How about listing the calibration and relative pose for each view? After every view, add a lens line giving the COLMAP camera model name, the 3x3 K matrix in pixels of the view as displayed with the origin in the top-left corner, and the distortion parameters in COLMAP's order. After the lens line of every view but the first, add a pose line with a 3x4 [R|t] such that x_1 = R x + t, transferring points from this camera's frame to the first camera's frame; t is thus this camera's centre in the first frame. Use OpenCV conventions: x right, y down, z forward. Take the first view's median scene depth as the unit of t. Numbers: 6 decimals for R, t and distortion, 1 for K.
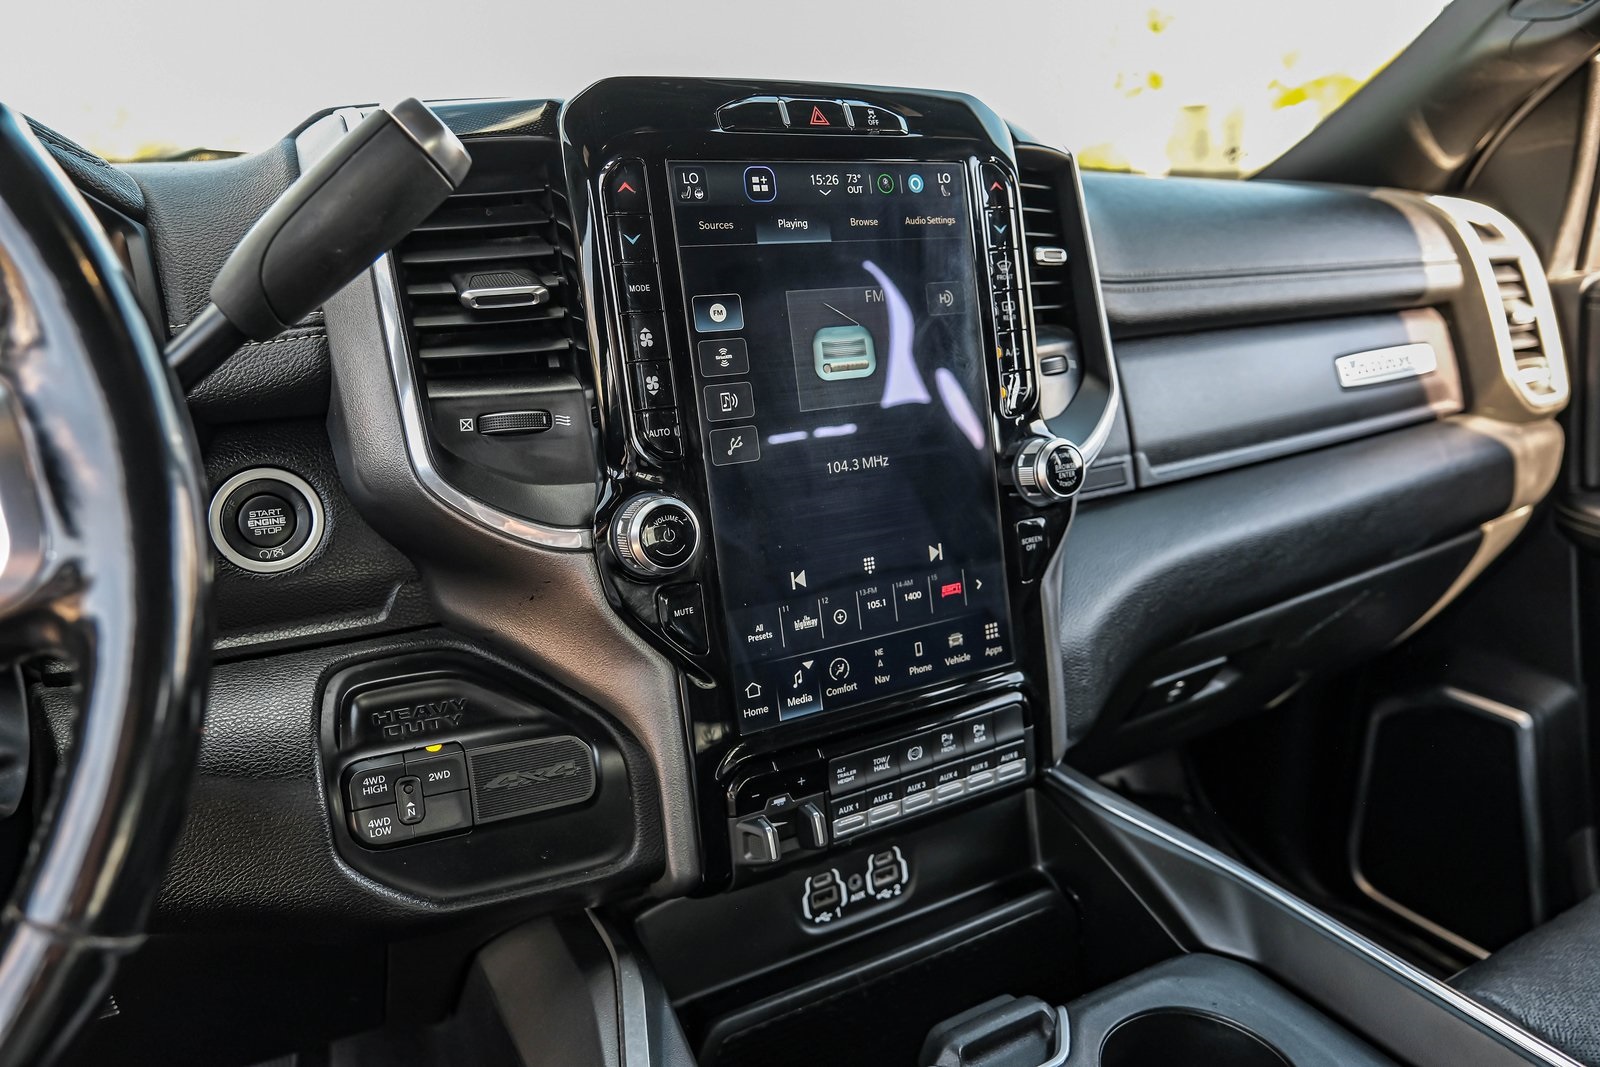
lens RADIAL K [[1074.7, 0, 784.4], [0, 1074.7, 548.4], [0, 0, 1]] dist [-0.033483, 0.003378]
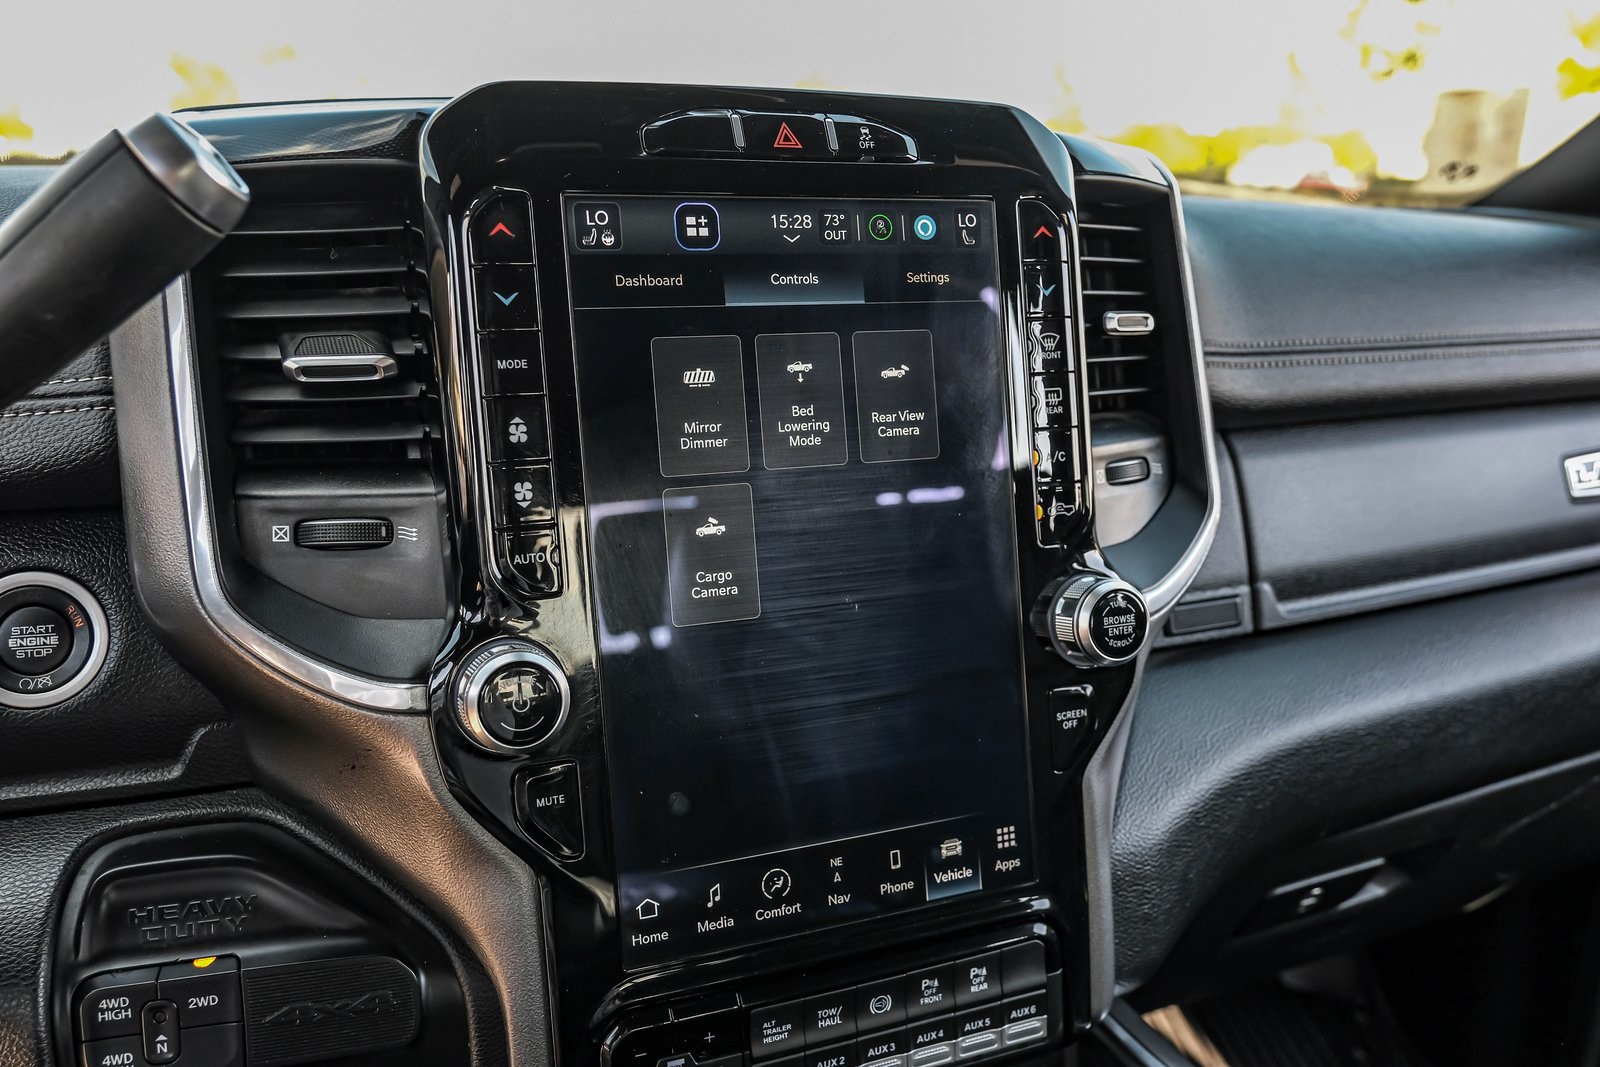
lens RADIAL K [[1264.7, 0, 792.1], [0, 1264.7, 552.7], [0, 0, 1]] dist [-0.015484, -0.010476]
pose [[0.992361, 0.057963, -0.108903, 0.140085], [-0.061865, 0.997546, -0.032792, -0.083466], [0.106735, 0.039279, 0.993511, 0.135289]]
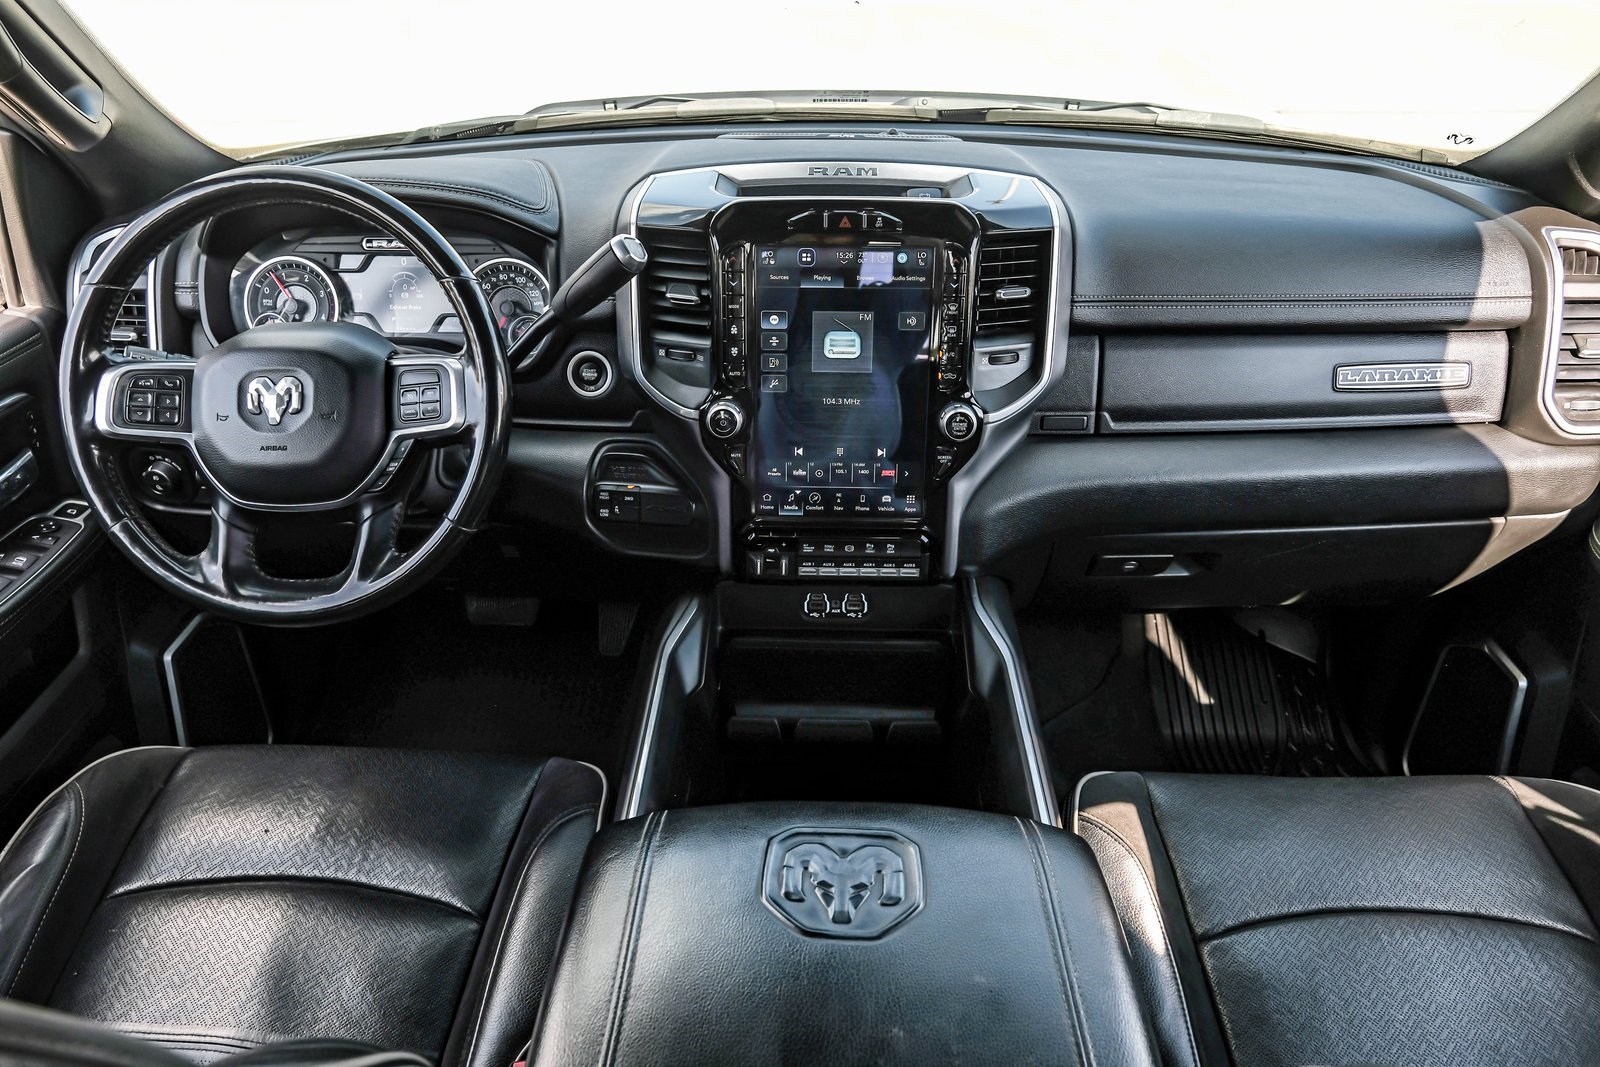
lens RADIAL K [[1074.7, 0, 784.4], [0, 1074.7, 548.4], [0, 0, 1]] dist [-0.033483, 0.003378]
pose [[0.857870, 0.284169, -0.428145, 0.885247], [-0.163980, 0.941007, 0.296002, -0.384503], [0.487002, -0.183724, 0.853859, -0.770926]]
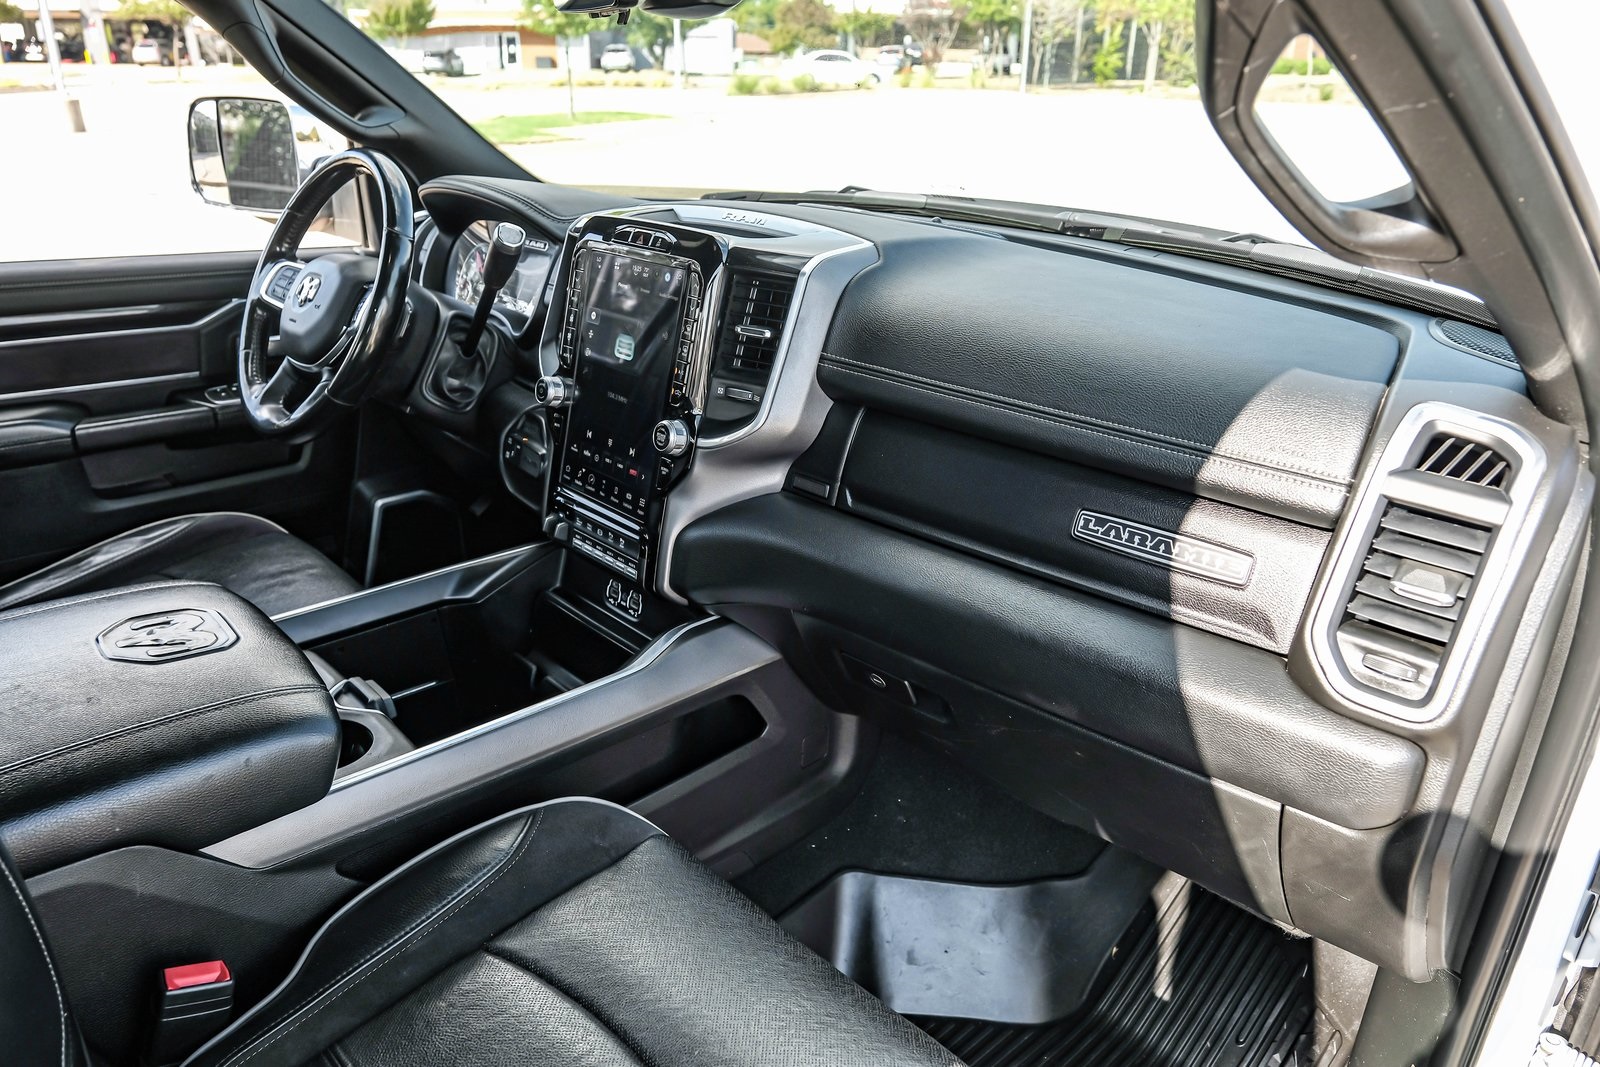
lens RADIAL K [[1100.2, 0, 797.6], [0, 1100.2, 574.2], [0, 0, 1]] dist [0.003002, 0.001367]
pose [[0.245366, 0.419699, -0.873870, 2.251363], [-0.322778, 0.885362, 0.334588, -0.623175], [0.914117, 0.199969, 0.352707, 0.604770]]
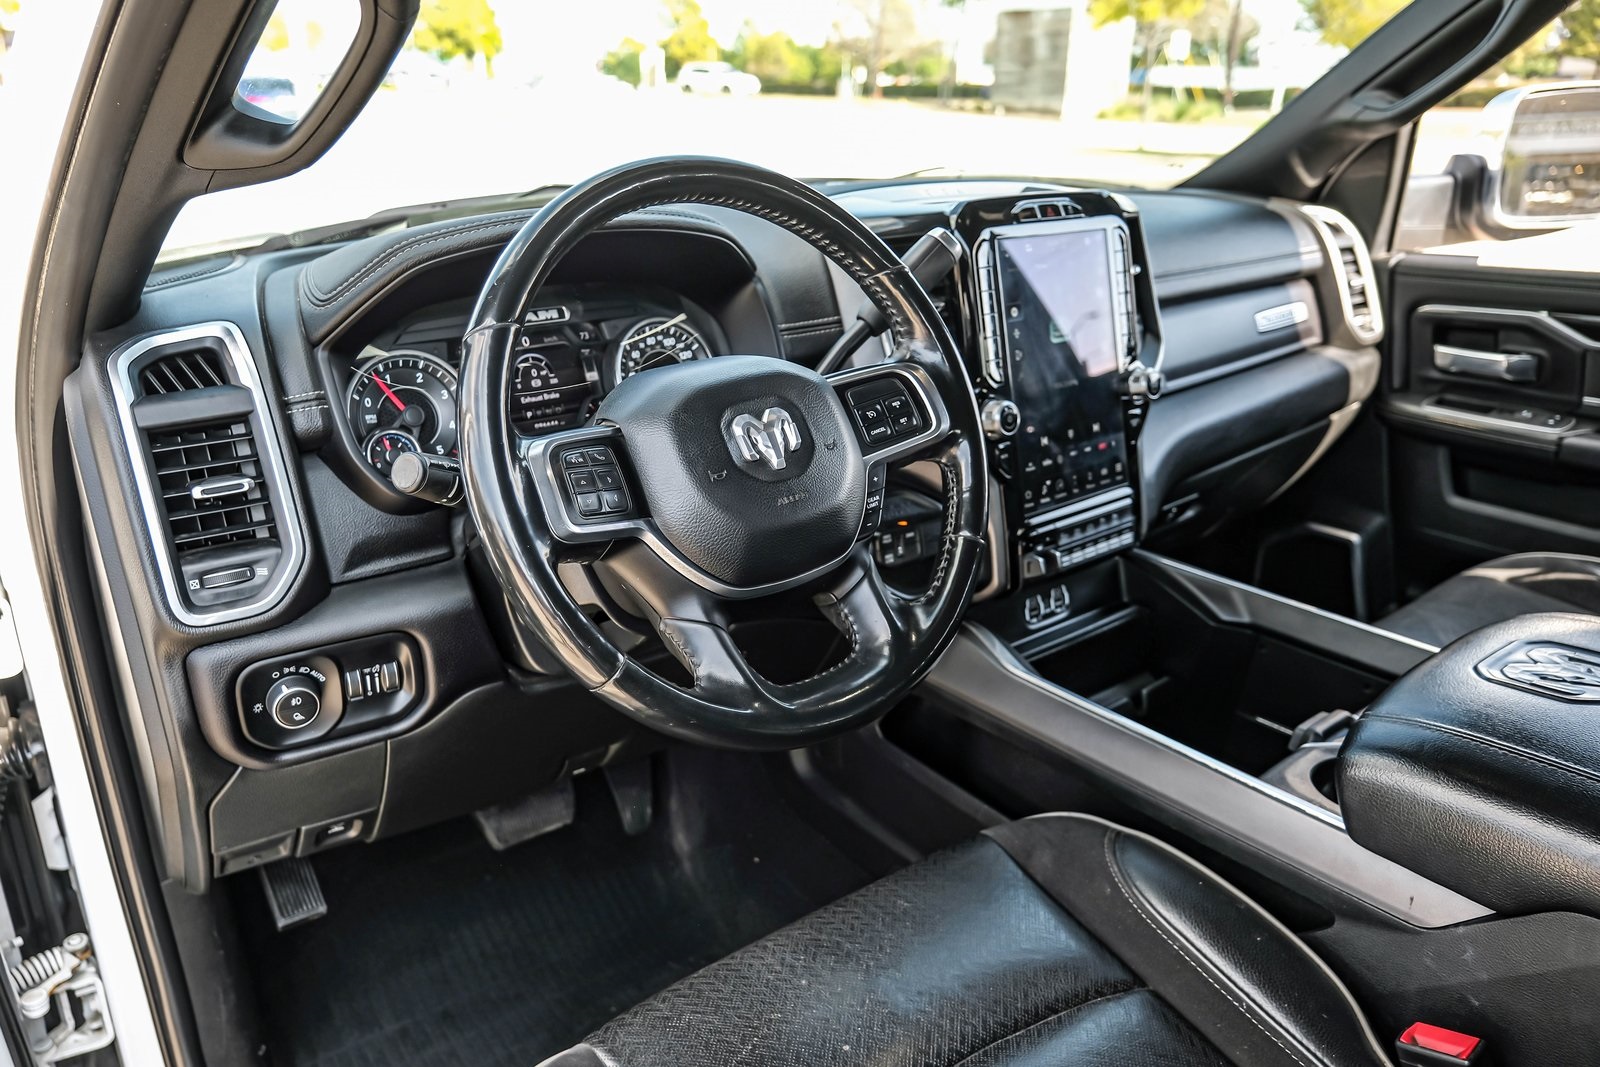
lens RADIAL K [[1113.9, 0, 765.0], [0, 1113.9, 559.3], [0, 0, 1]] dist [-0.027293, -0.002630]
pose [[0.989746, -0.048748, 0.134263, -0.782709], [0.039080, 0.996513, 0.073726, 0.073764], [-0.137388, -0.067723, 0.988199, -1.007489]]
